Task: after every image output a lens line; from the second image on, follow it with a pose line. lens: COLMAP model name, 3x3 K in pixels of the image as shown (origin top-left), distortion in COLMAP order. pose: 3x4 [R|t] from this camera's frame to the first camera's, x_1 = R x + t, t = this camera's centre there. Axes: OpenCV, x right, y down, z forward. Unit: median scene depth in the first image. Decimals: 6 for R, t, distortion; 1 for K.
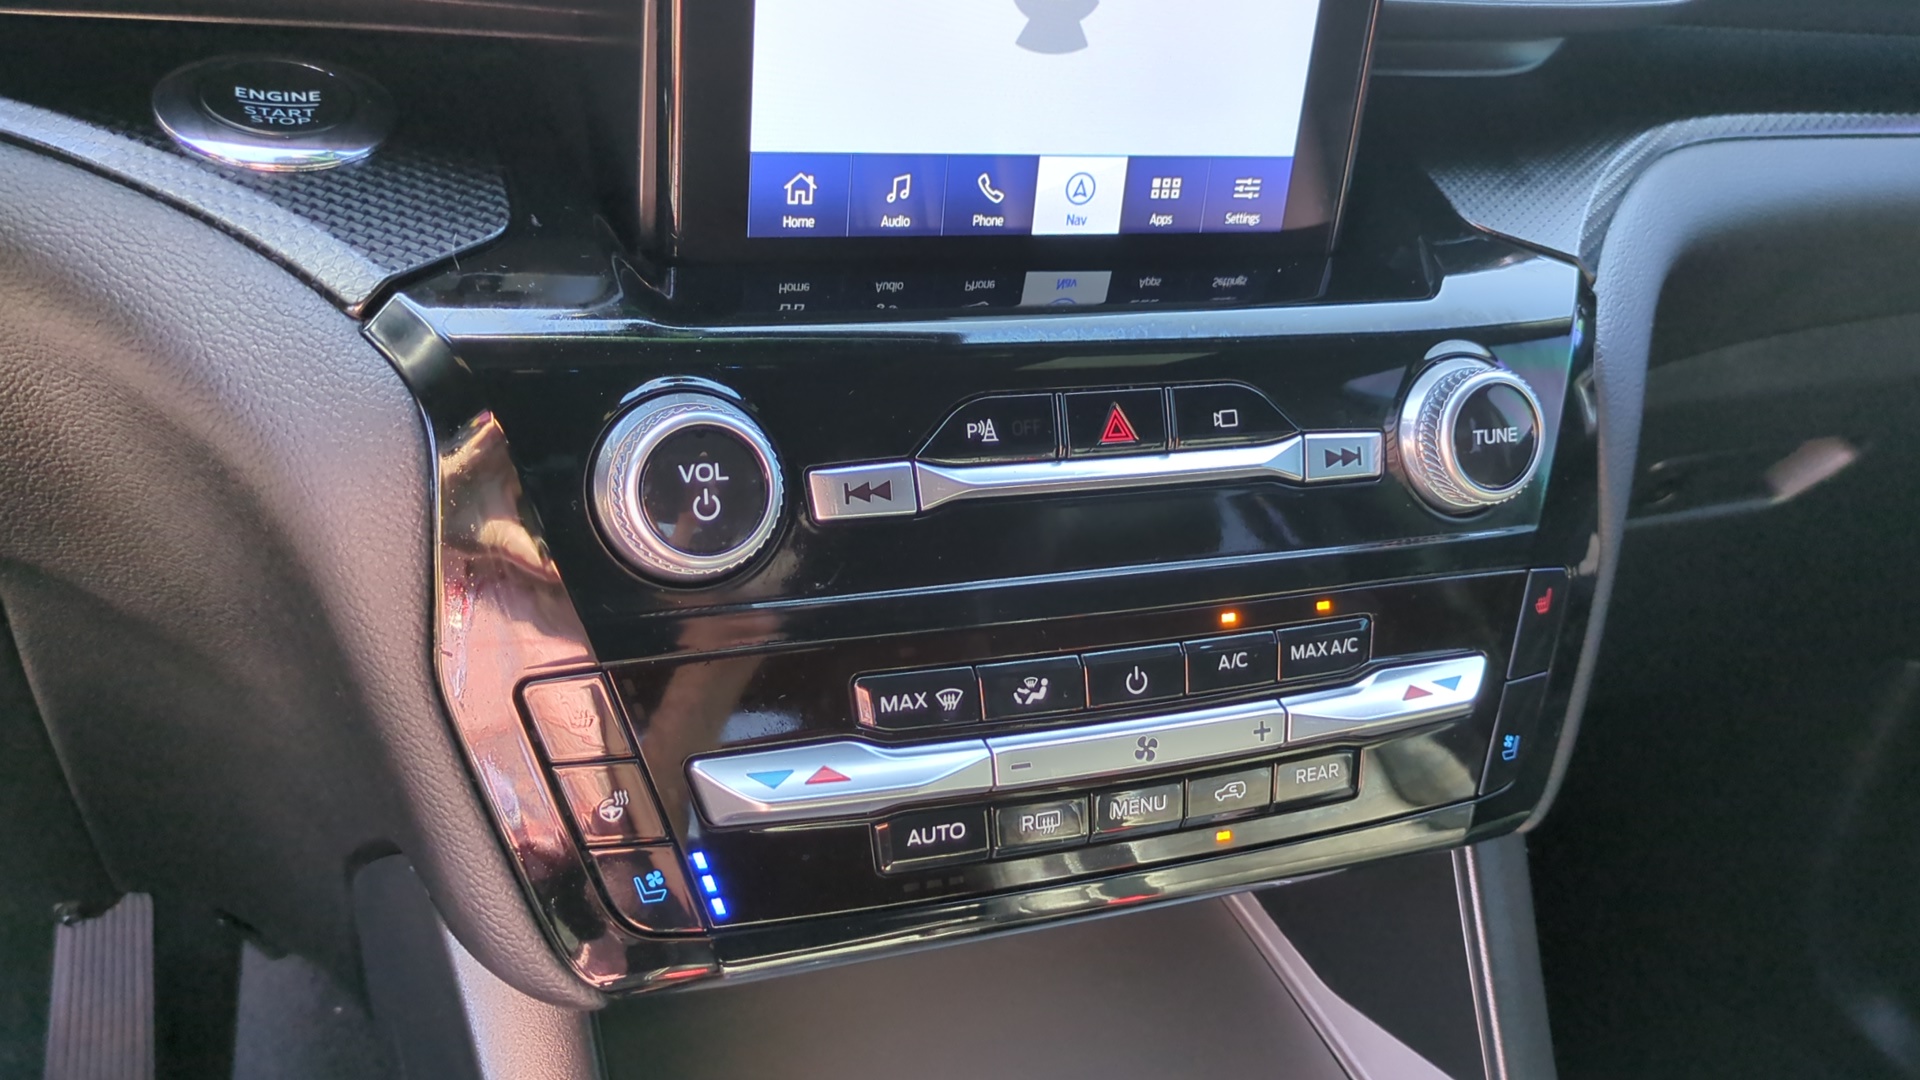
lens RADIAL K [[1648.9, 0, 975.7], [0, 1648.9, 541.1], [0, 0, 1]] dist [0.074658, -0.098135]
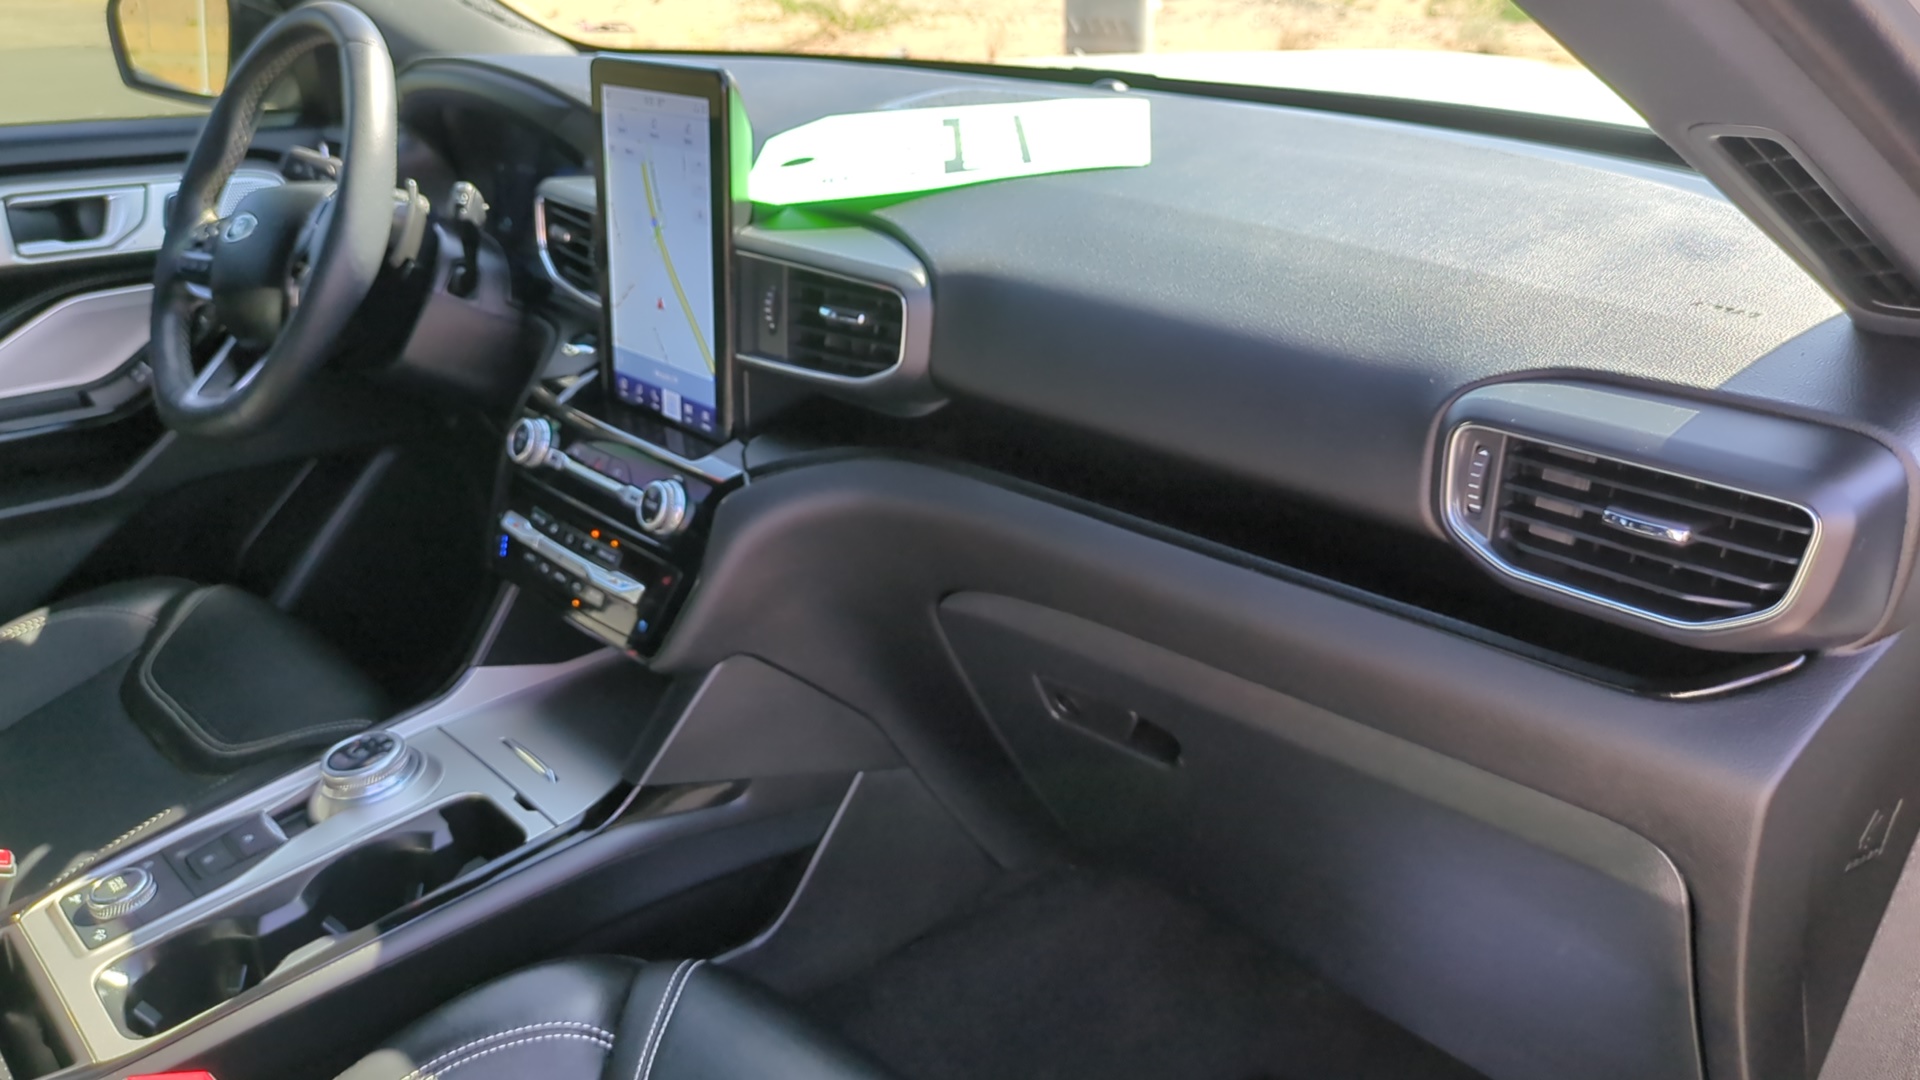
lens RADIAL K [[1648.9, 0, 975.7], [0, 1648.9, 541.1], [0, 0, 1]] dist [0.074658, -0.098135]
pose [[0.304932, 0.225119, -0.925385, 3.255477], [-0.394304, 0.914313, 0.092495, -0.509884], [0.866915, 0.336679, 0.367568, 0.498288]]
